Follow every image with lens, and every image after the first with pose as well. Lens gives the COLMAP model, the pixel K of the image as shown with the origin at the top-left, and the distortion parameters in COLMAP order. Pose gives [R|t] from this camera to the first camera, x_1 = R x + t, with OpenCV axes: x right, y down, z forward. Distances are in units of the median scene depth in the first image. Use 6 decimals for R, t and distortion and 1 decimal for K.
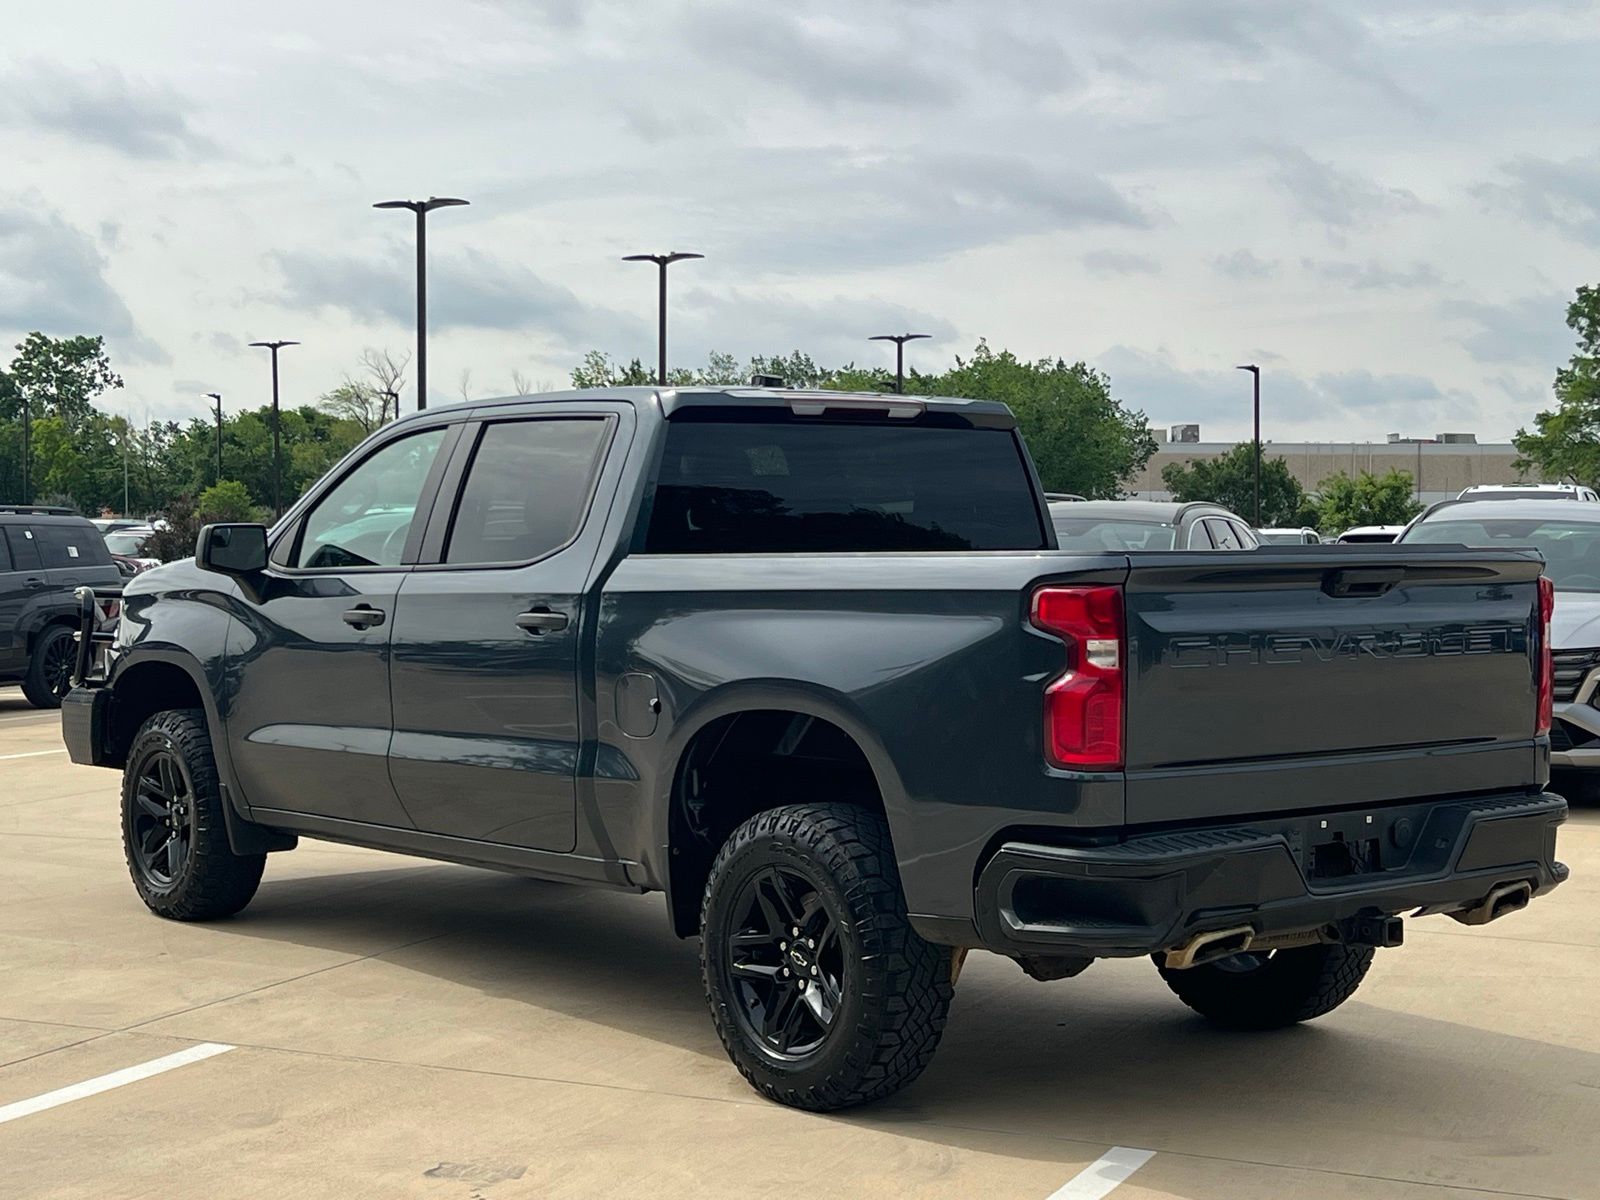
lens RADIAL K [[2496.5, 0, 829.3], [0, 2496.5, 621.1], [0, 0, 1]] dist [0.240816, -0.845976]
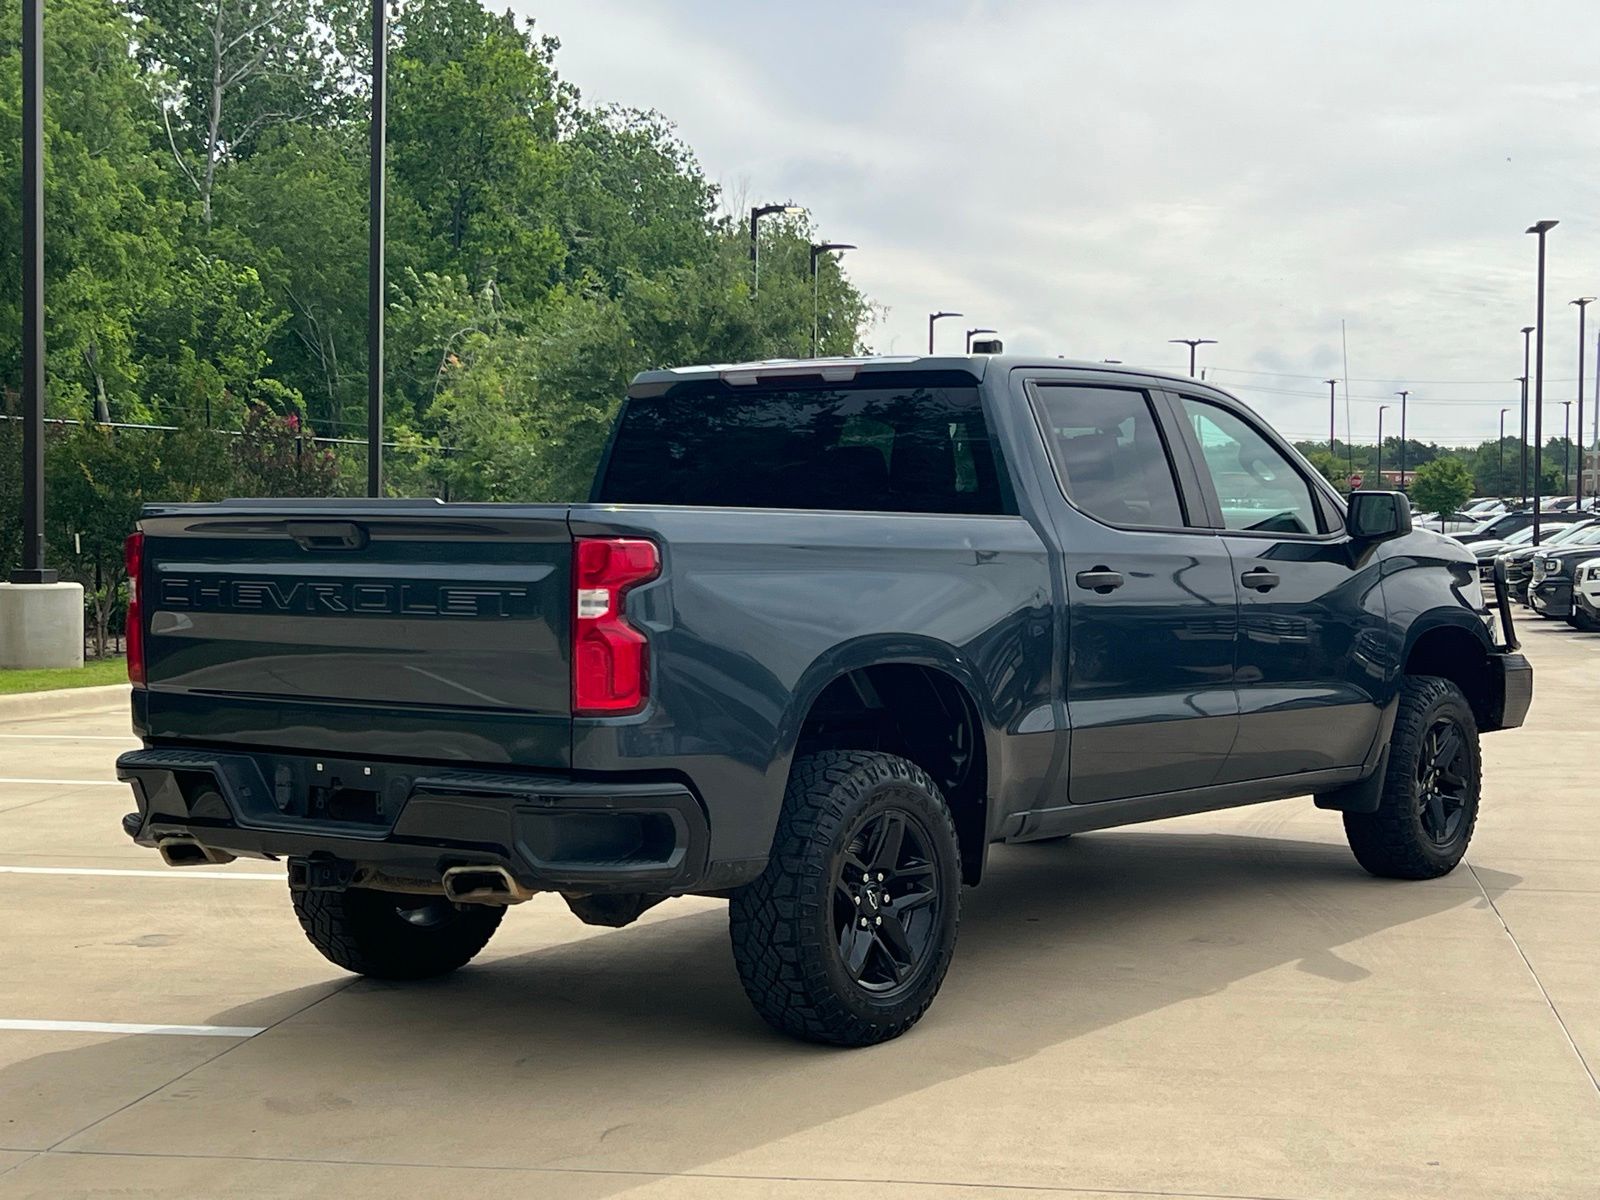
lens RADIAL K [[2496.5, 0, 829.3], [0, 2496.5, 621.1], [0, 0, 1]] dist [0.240816, -0.845976]
pose [[0.263932, 0.038975, -0.963753, 1.248707], [-0.038059, 0.998826, 0.029971, -0.018966], [0.963790, 0.028769, 0.265106, 0.918171]]
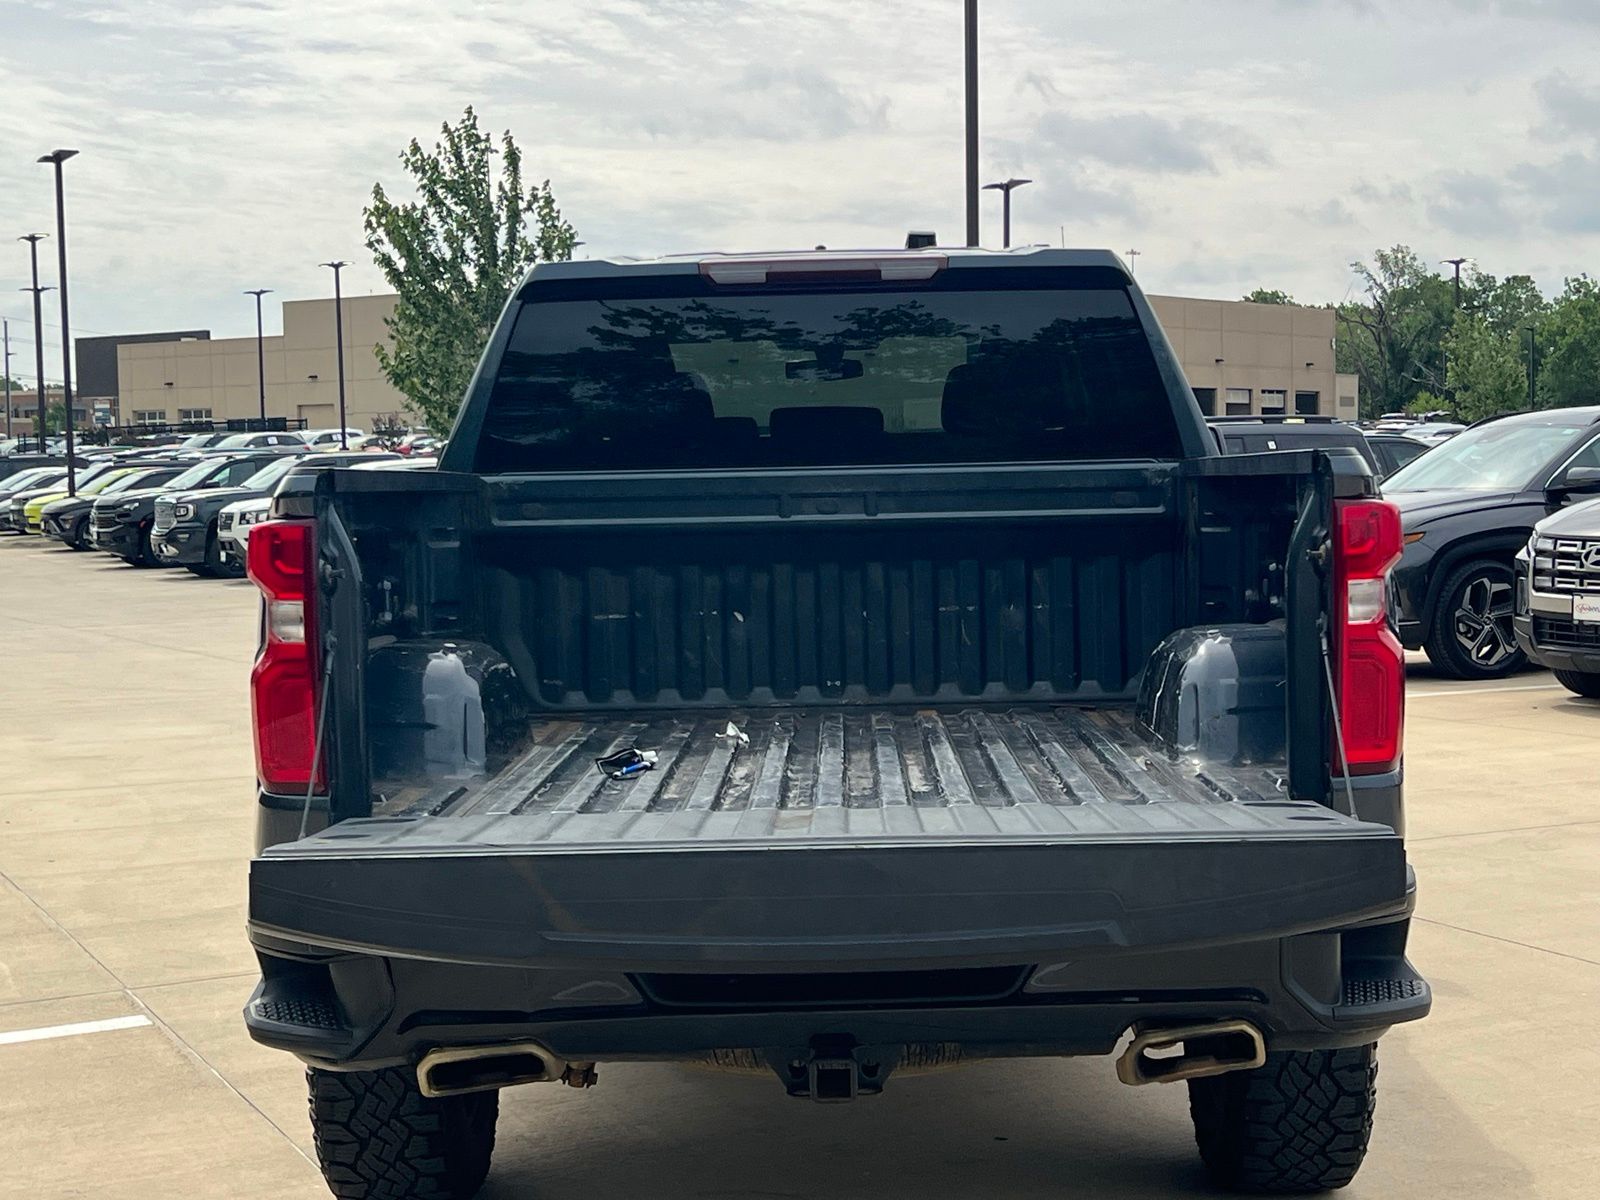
lens RADIAL K [[2507.7, 0, 845.8], [0, 2507.7, 627.6], [0, 0, 1]] dist [0.225431, -0.777657]
pose [[0.782956, 0.028079, -0.621443, 0.597842], [-0.003166, 0.999148, 0.041156, -0.012523], [0.622069, -0.030256, 0.782378, 0.515513]]
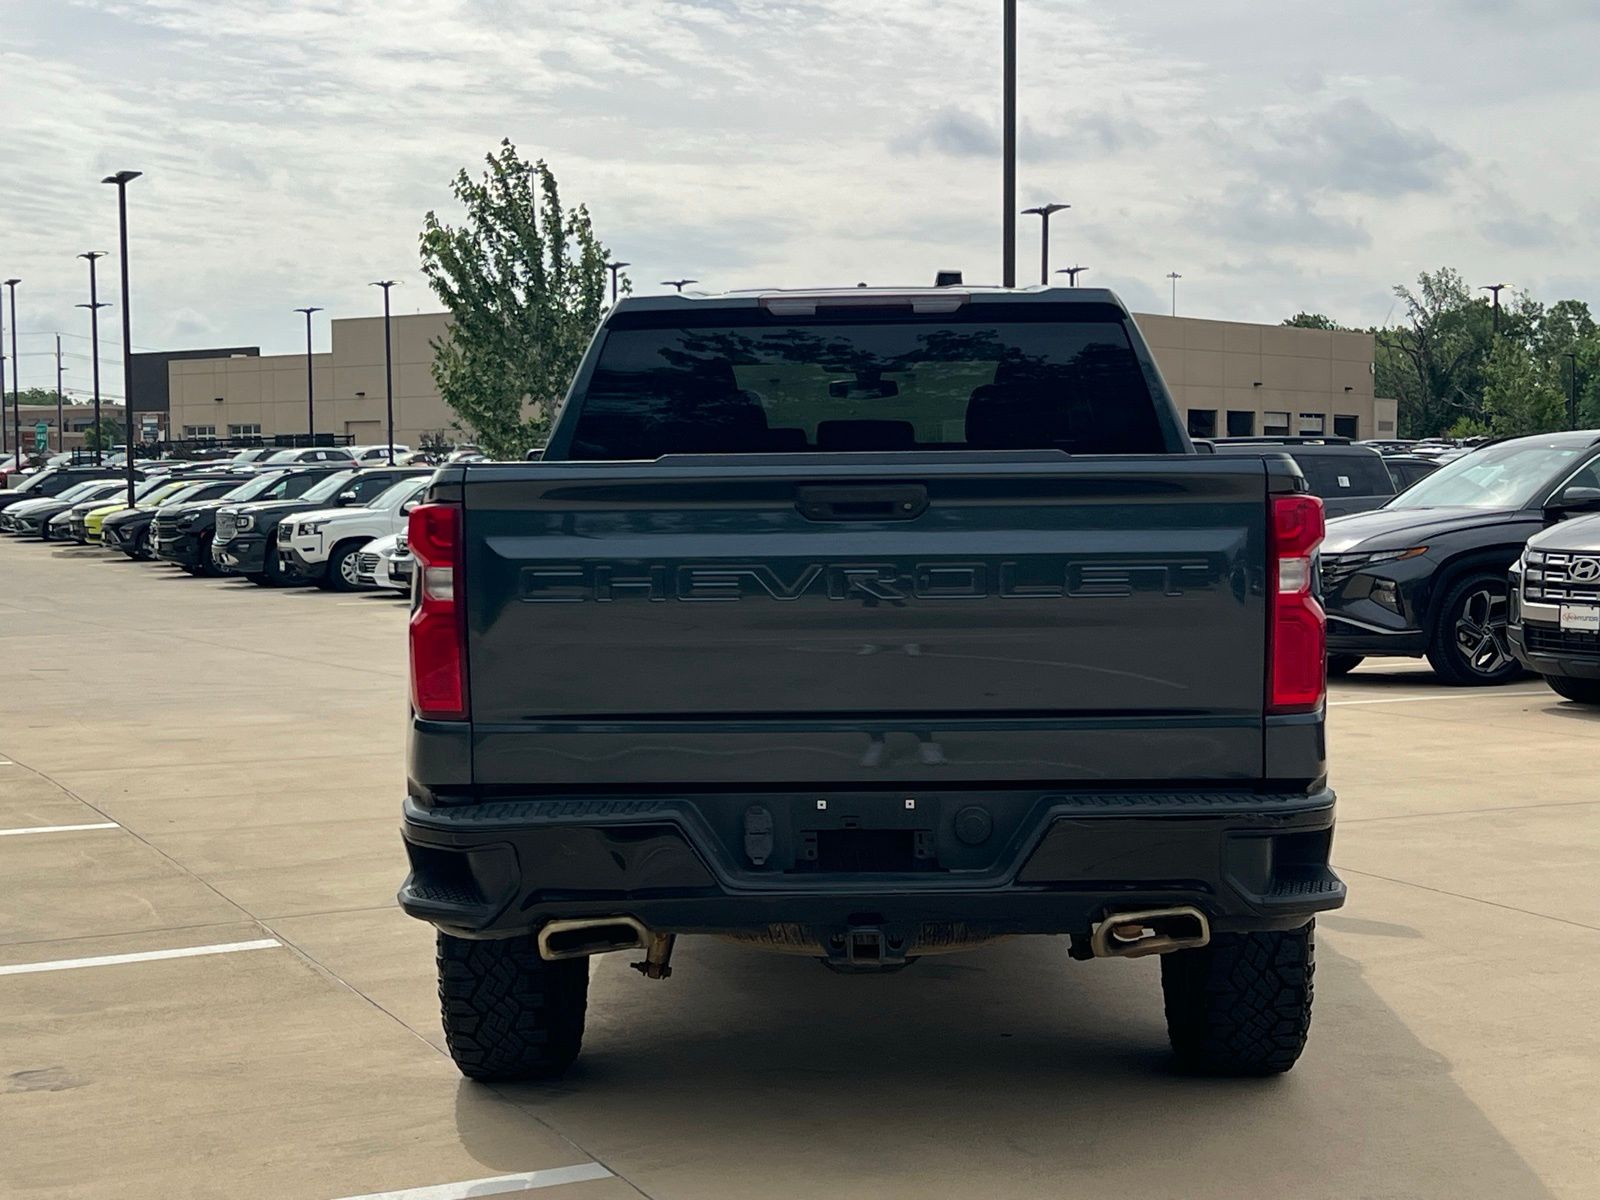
lens RADIAL K [[2496.5, 0, 829.3], [0, 2496.5, 621.1], [0, 0, 1]] dist [0.240816, -0.845976]
pose [[0.769232, 0.029393, -0.638293, 0.698292], [-0.012374, 0.999439, 0.031111, -0.002104], [0.638850, -0.016034, 0.769164, 0.391068]]
